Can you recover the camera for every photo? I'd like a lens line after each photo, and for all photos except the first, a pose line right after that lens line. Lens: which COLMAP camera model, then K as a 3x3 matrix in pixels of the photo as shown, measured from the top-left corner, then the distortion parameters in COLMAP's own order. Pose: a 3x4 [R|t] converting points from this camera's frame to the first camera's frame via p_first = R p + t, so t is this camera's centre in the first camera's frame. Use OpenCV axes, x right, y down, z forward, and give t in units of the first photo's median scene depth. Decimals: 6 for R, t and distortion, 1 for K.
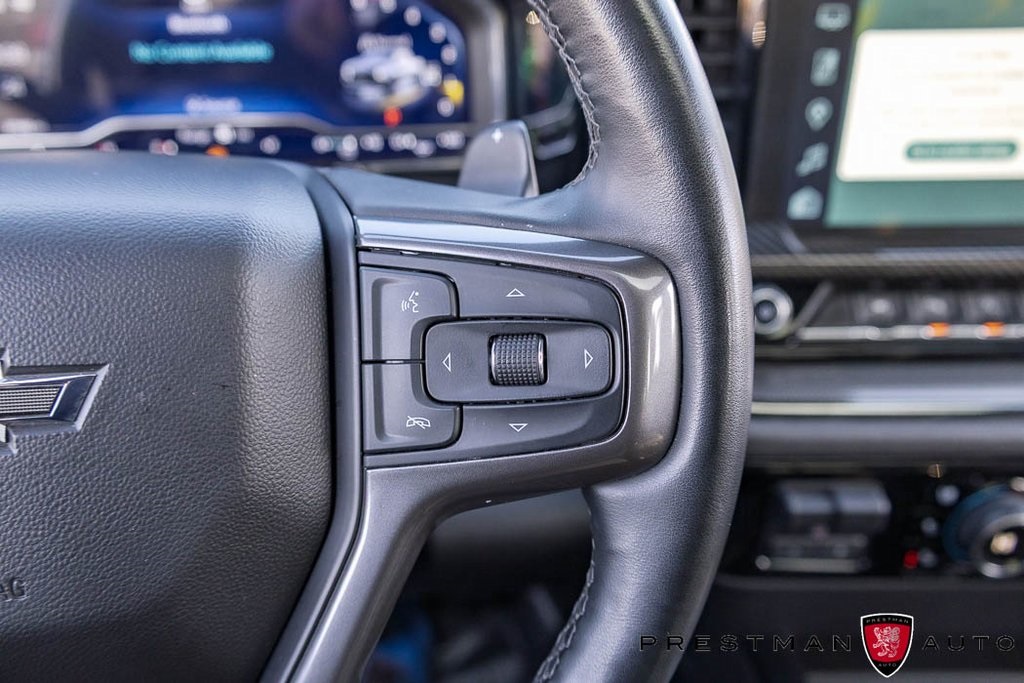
lens RADIAL K [[802.3, 0, 512.0], [0, 802.3, 341.5], [0, 0, 1]] dist [-0.003295, 0.000035]
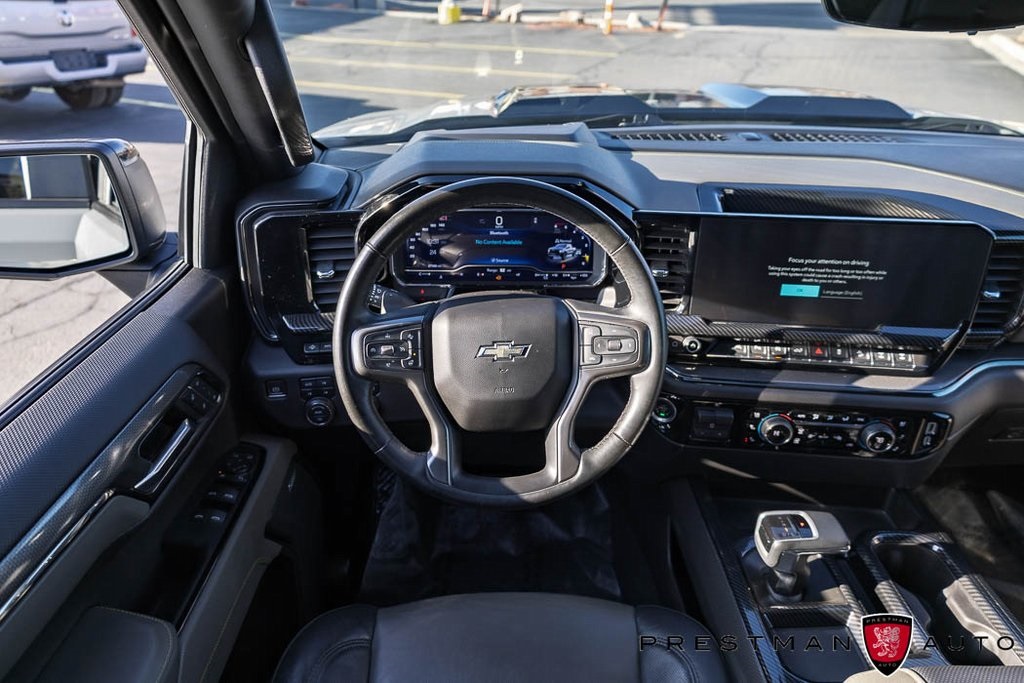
lens RADIAL K [[671.3, 0, 512.0], [0, 671.3, 341.5], [0, 0, 1]] dist [0.008727, 0.000646]
pose [[0.992664, 0.062517, -0.103486, -0.074278], [-0.066354, 0.997215, -0.034059, 0.066613], [0.101068, 0.040676, 0.994048, -1.329800]]
